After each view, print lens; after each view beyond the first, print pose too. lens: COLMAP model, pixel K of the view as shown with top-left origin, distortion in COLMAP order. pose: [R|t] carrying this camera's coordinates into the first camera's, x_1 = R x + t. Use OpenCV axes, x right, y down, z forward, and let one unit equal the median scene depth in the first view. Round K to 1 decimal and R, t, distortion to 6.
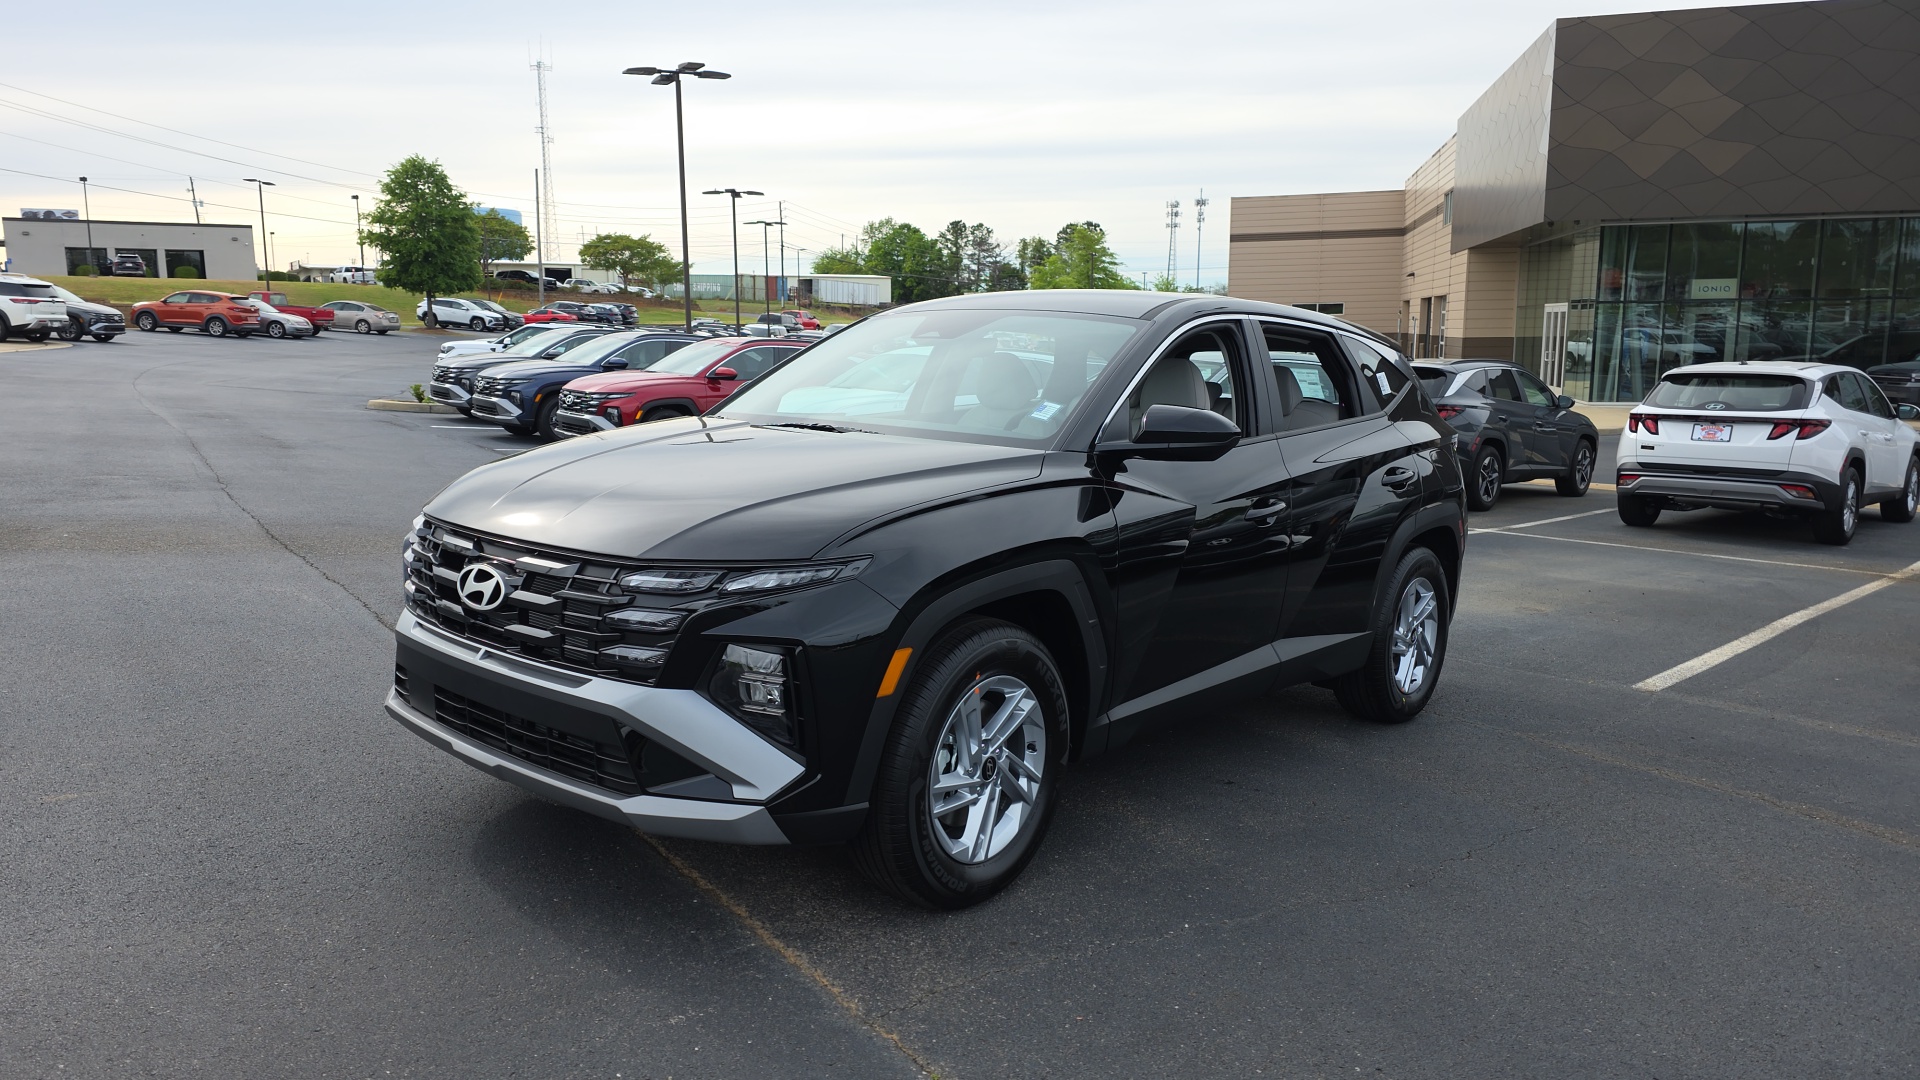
lens RADIAL K [[1273.5, 0, 871.2], [0, 1273.5, 563.0], [0, 0, 1]] dist [0.060277, -0.054145]
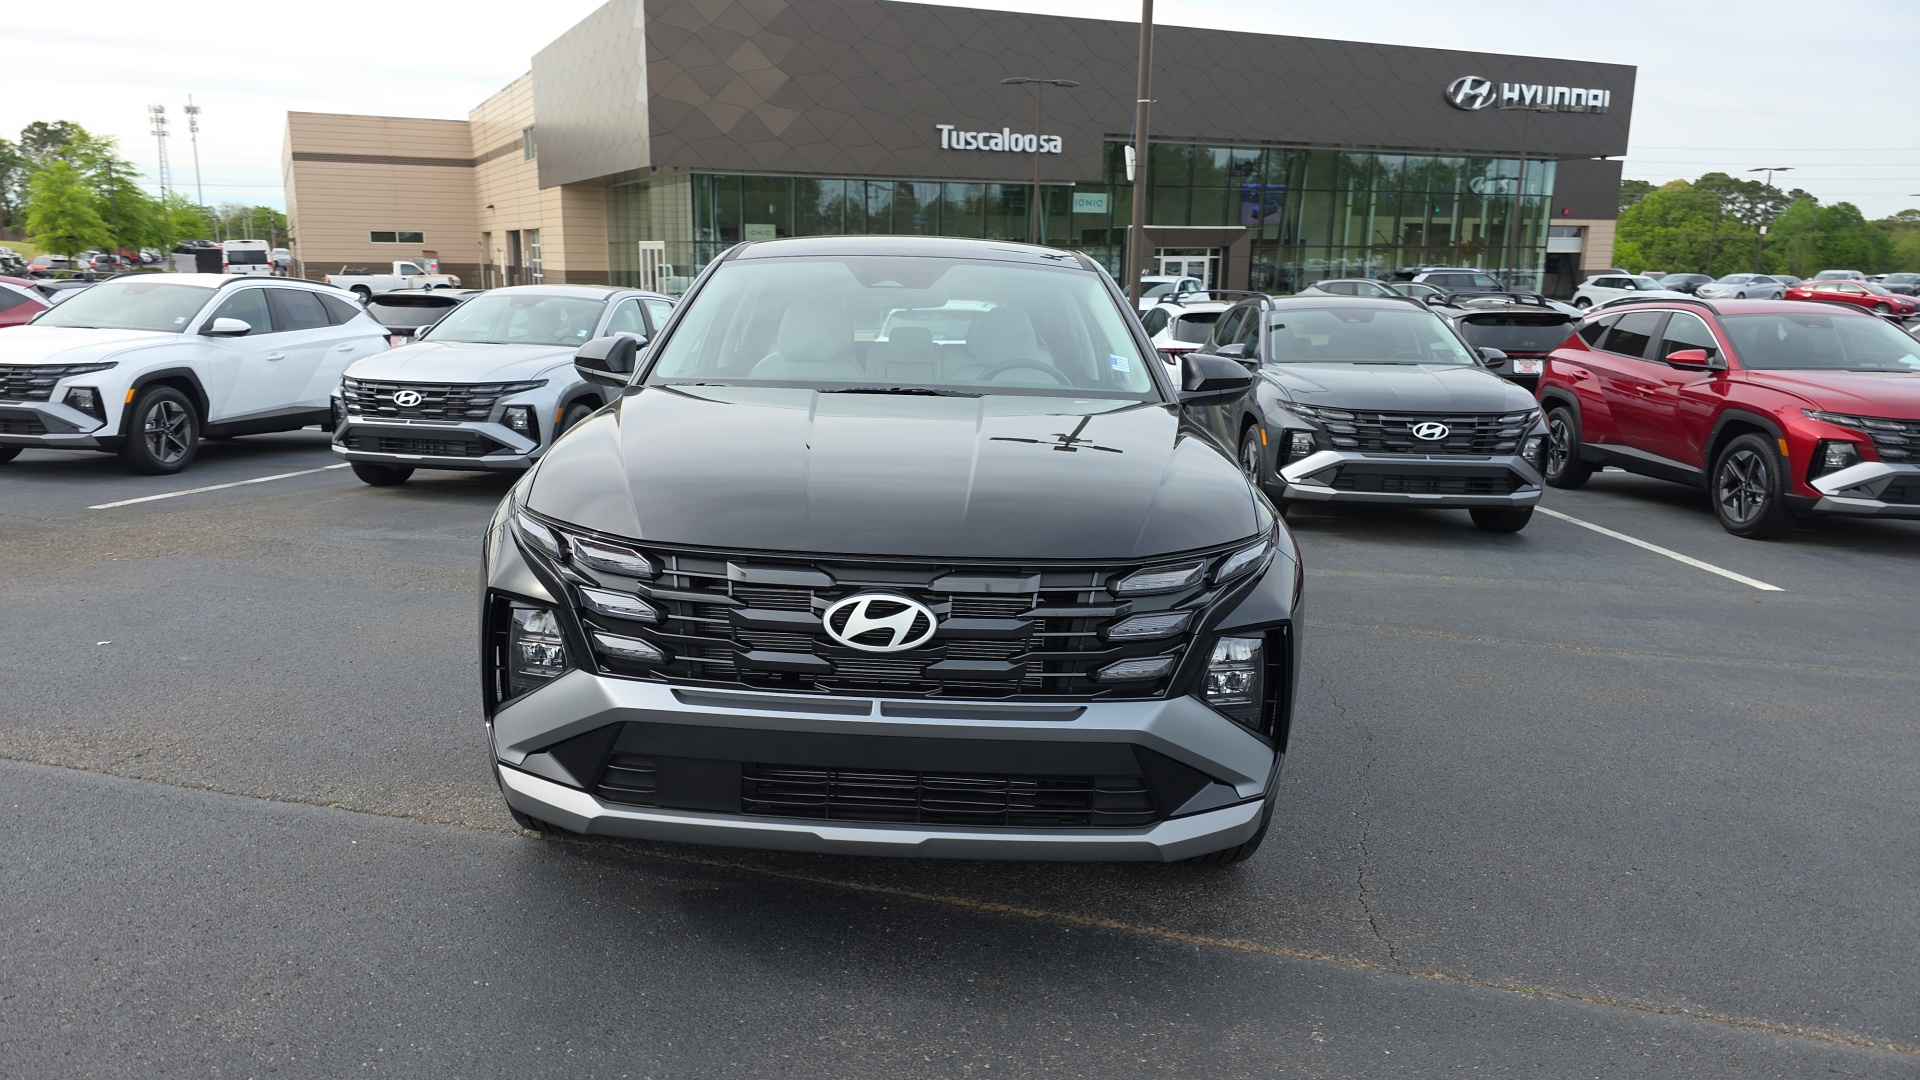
lens RADIAL K [[1273.5, 0, 871.2], [0, 1273.5, 563.0], [0, 0, 1]] dist [0.060277, -0.054145]
pose [[0.763186, -0.135480, 0.631816, -0.788230], [0.101559, 0.990771, 0.089775, -0.086676], [-0.638147, -0.004348, 0.769902, 0.409239]]
